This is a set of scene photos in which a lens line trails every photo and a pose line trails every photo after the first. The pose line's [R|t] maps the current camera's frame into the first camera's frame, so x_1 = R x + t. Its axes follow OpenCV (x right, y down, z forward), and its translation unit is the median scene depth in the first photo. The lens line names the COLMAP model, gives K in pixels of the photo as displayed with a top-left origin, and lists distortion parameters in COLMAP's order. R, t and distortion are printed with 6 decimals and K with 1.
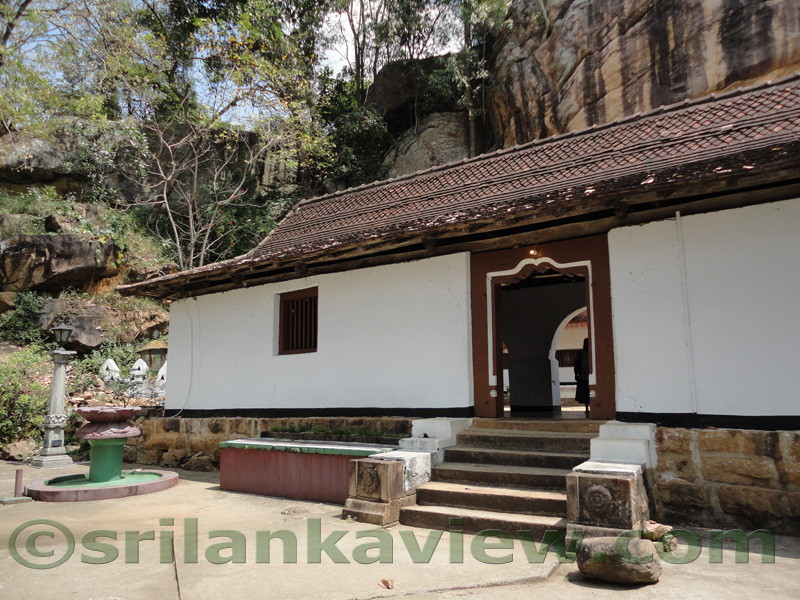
lens RADIAL K [[579.4, 0, 400.0], [0, 579.4, 300.0], [0, 0, 1]] dist [-0.006818, 0.009153]
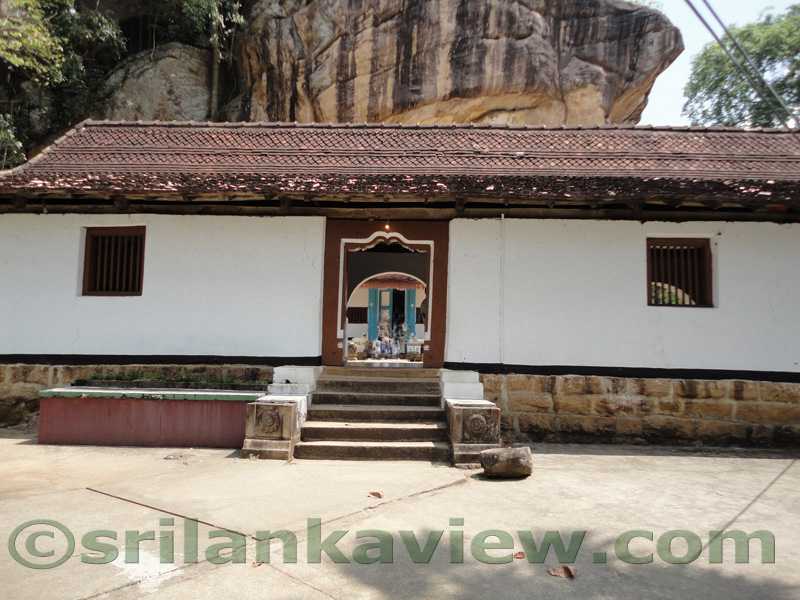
lens RADIAL K [[579.4, 0, 400.0], [0, 579.4, 300.0], [0, 0, 1]] dist [-0.006818, 0.009153]
pose [[0.841275, 0.069785, 0.536084, -0.266293], [-0.111476, 0.992715, 0.045712, 0.005730], [-0.528989, -0.098217, 0.842926, -0.012035]]
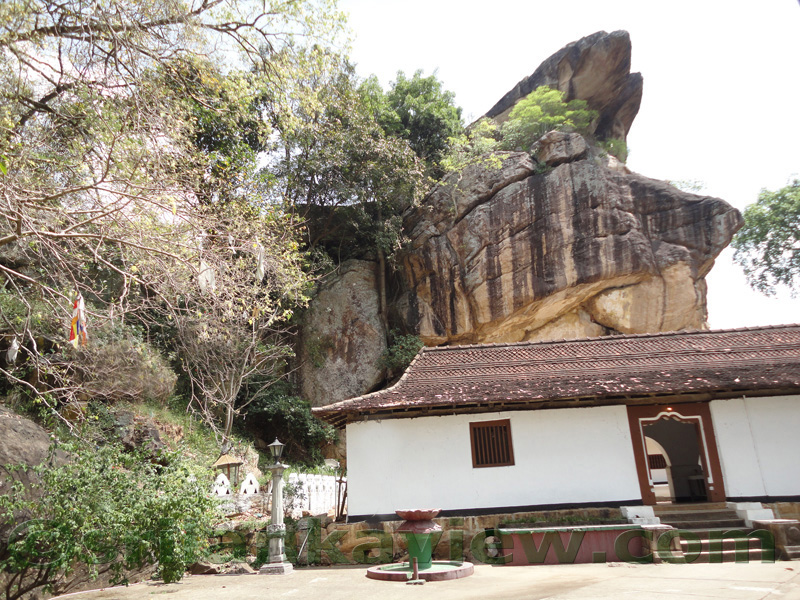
lens RADIAL K [[579.4, 0, 400.0], [0, 579.4, 300.0], [0, 0, 1]] dist [-0.006818, 0.009153]
pose [[0.875372, 0.132635, 0.464900, -1.019351], [-0.041481, 0.978689, -0.201114, -0.011494], [-0.481667, 0.156765, 0.862219, -0.157764]]
